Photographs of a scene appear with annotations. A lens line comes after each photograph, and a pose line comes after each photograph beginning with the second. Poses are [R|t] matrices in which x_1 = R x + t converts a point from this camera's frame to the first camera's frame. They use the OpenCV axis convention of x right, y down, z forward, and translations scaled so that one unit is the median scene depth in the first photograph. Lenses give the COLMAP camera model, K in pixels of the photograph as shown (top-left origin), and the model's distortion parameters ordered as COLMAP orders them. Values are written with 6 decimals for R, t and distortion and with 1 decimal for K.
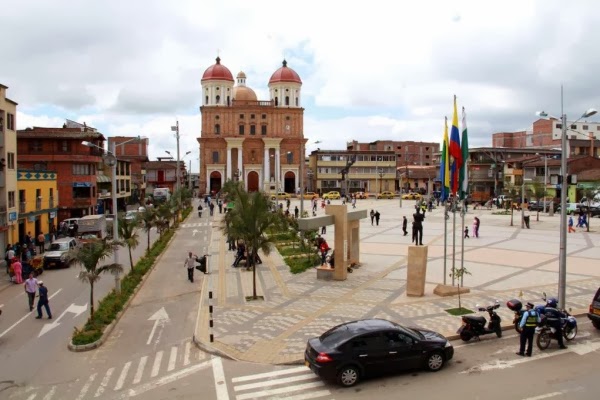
lens RADIAL K [[476.4, 0, 300.0], [0, 476.4, 200.0], [0, 0, 1]] dist [-0.187387, 0.000348]
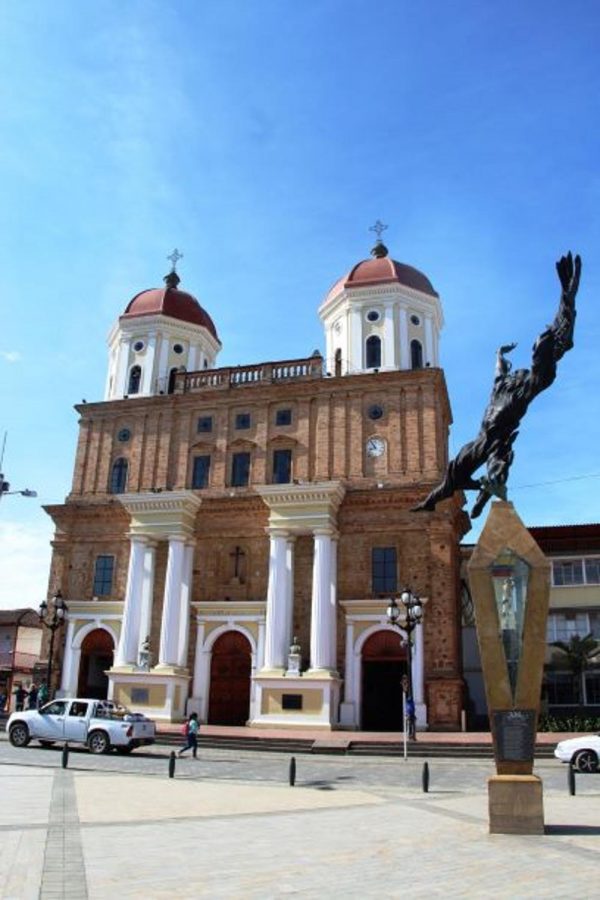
lens RADIAL K [[714.6, 0, 297.1], [0, 714.6, 460.7], [0, 0, 1]] dist [-0.187387, 0.000348]
pose [[0.894089, -0.122969, -0.430679, 0.096396], [-0.051772, 0.926752, -0.372090, -0.009174], [0.444888, 0.354978, 0.822232, 0.692924]]
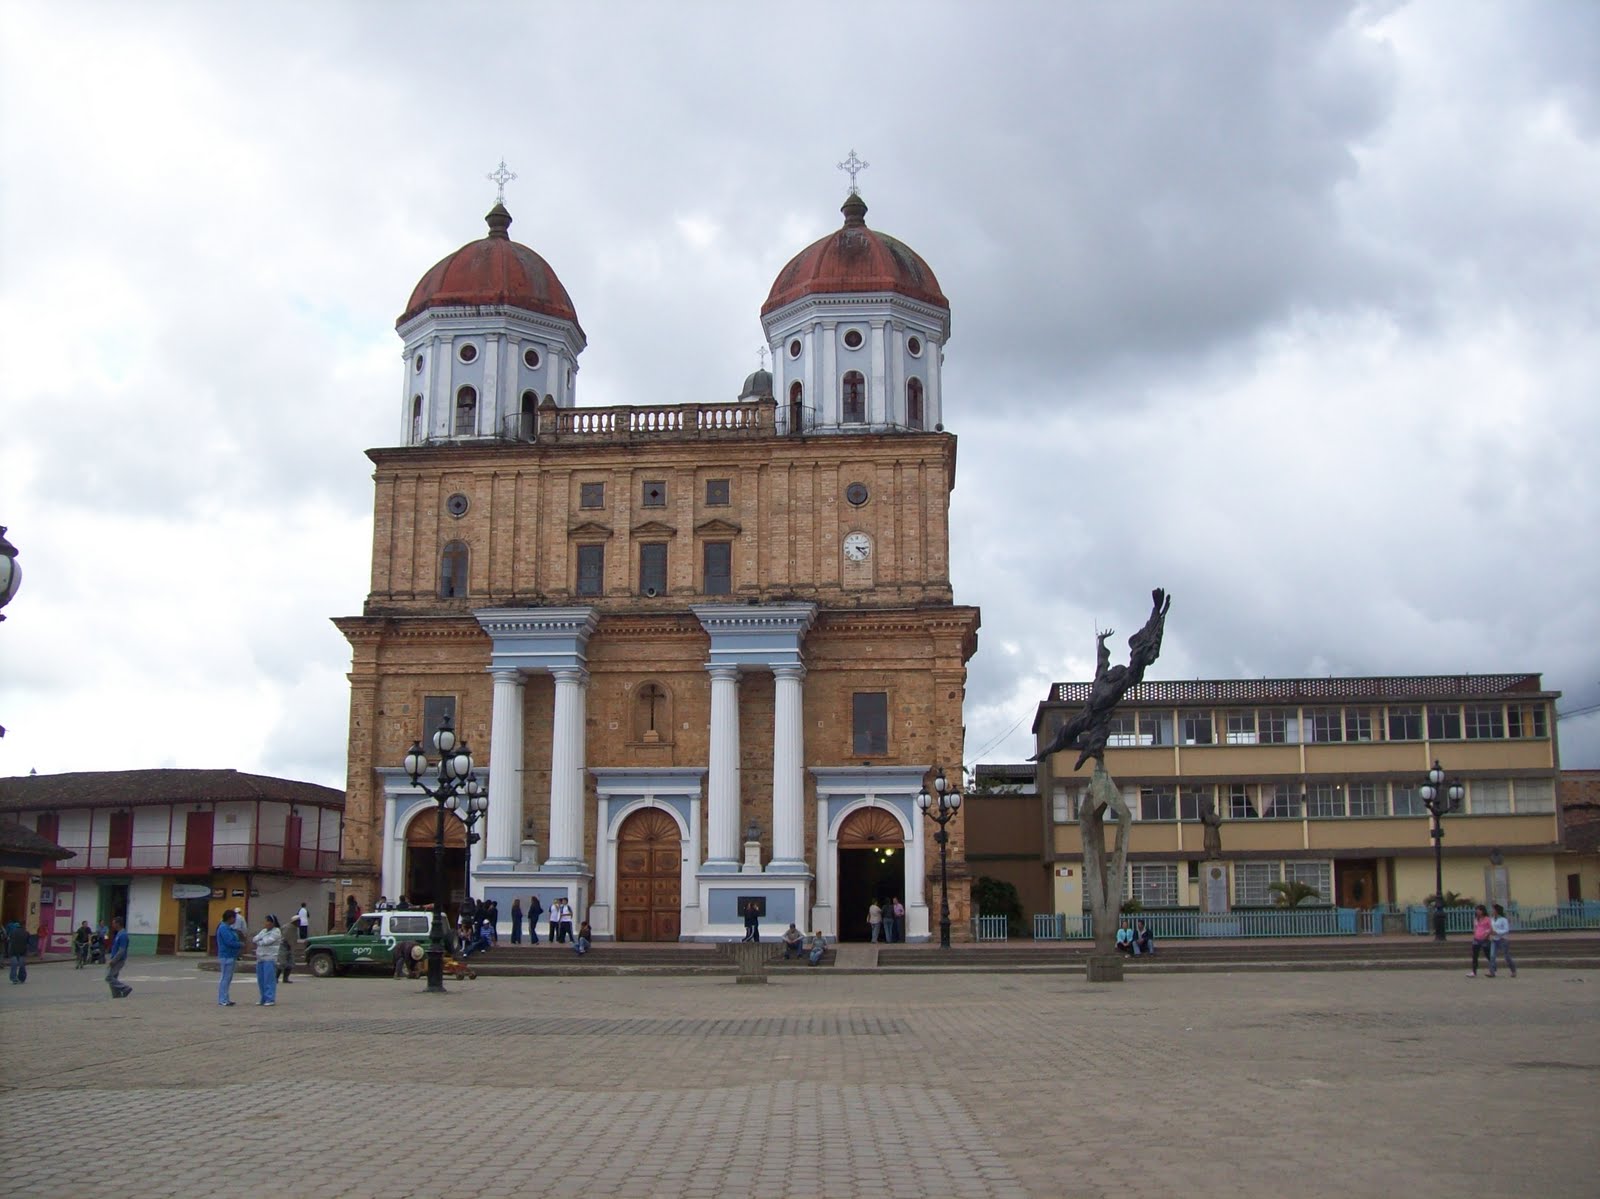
lens RADIAL K [[1657.3, 0, 800.0], [0, 1657.3, 599.5], [0, 0, 1]] dist [-0.183431, -0.005607]
pose [[0.965070, -0.048945, -0.257379, 0.107418], [-0.015210, 0.970270, -0.241546, 0.008072], [0.261550, 0.237024, 0.935634, 0.452204]]
